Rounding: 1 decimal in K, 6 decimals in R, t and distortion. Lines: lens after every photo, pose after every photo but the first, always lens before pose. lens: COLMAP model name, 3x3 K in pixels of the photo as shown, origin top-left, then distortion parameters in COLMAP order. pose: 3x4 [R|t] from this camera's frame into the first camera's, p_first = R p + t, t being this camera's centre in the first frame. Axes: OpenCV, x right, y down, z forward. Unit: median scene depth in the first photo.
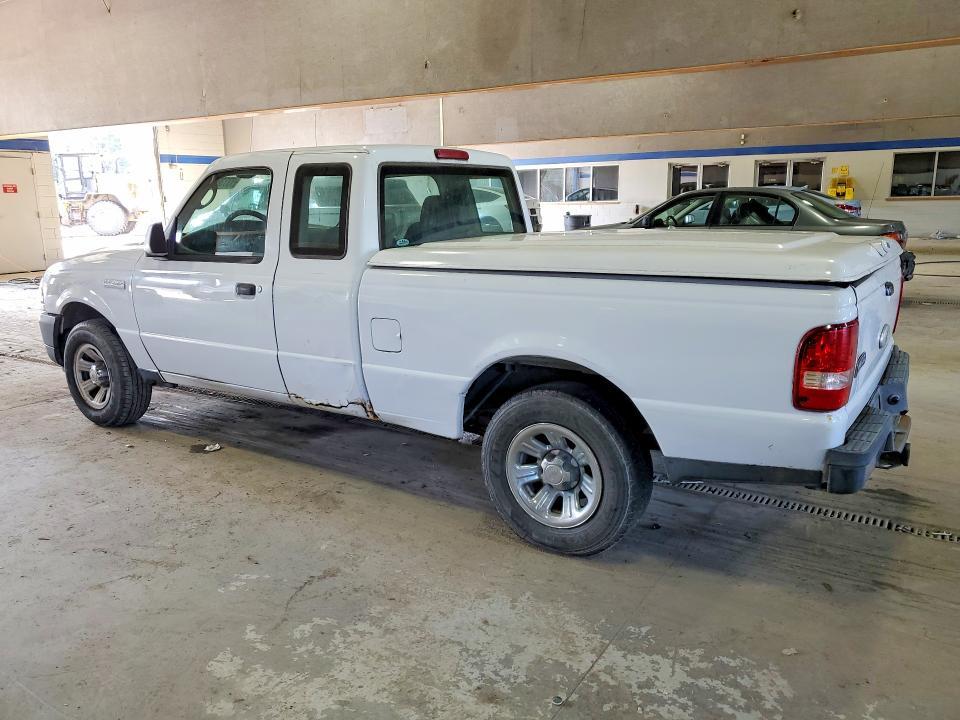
lens RADIAL K [[733.3, 0, 474.2], [0, 733.3, 361.8], [0, 0, 1]] dist [-0.030638, 0.048941]
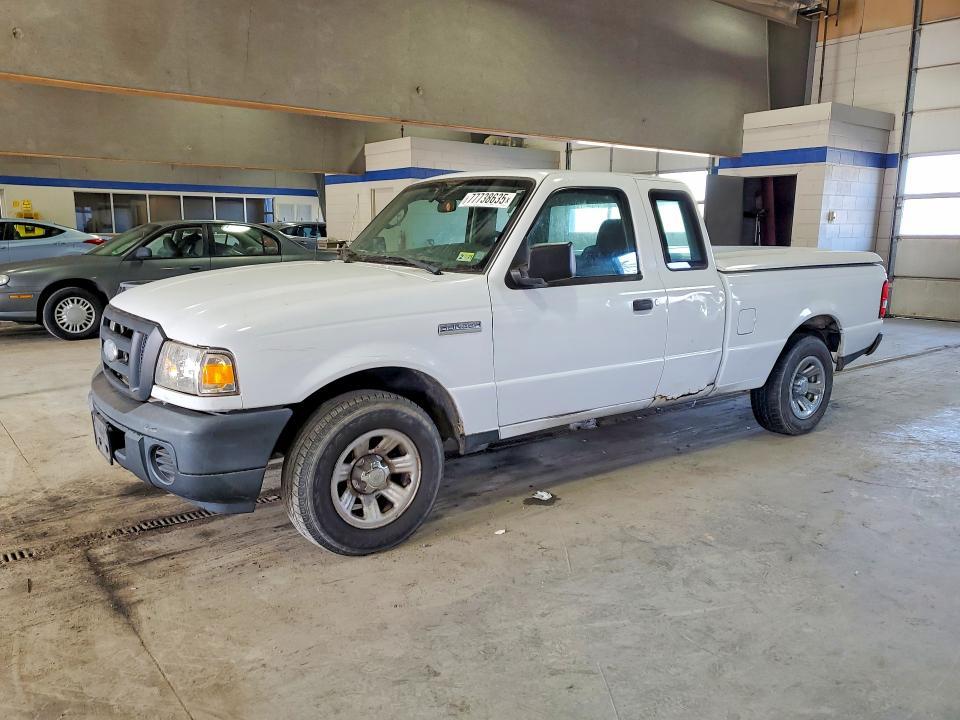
lens RADIAL K [[733.3, 0, 474.2], [0, 733.3, 361.8], [0, 0, 1]] dist [-0.030638, 0.048941]
pose [[0.360683, -0.141996, 0.921816, -1.125487], [0.189160, 0.978940, 0.076782, -0.118174], [-0.913305, 0.146677, 0.379947, 0.686964]]
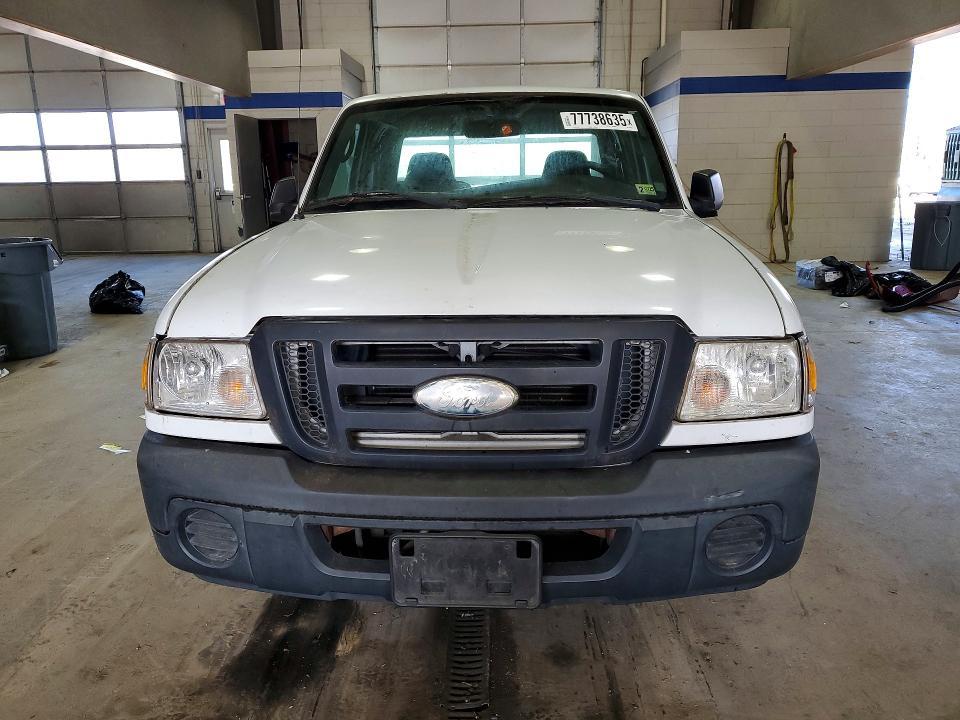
lens RADIAL K [[733.3, 0, 474.2], [0, 733.3, 361.8], [0, 0, 1]] dist [-0.030638, 0.048941]
pose [[-0.480159, -0.185405, 0.857364, -0.889879], [0.211784, 0.923989, 0.318421, -0.268094], [-0.851231, 0.334469, -0.404396, 1.422887]]
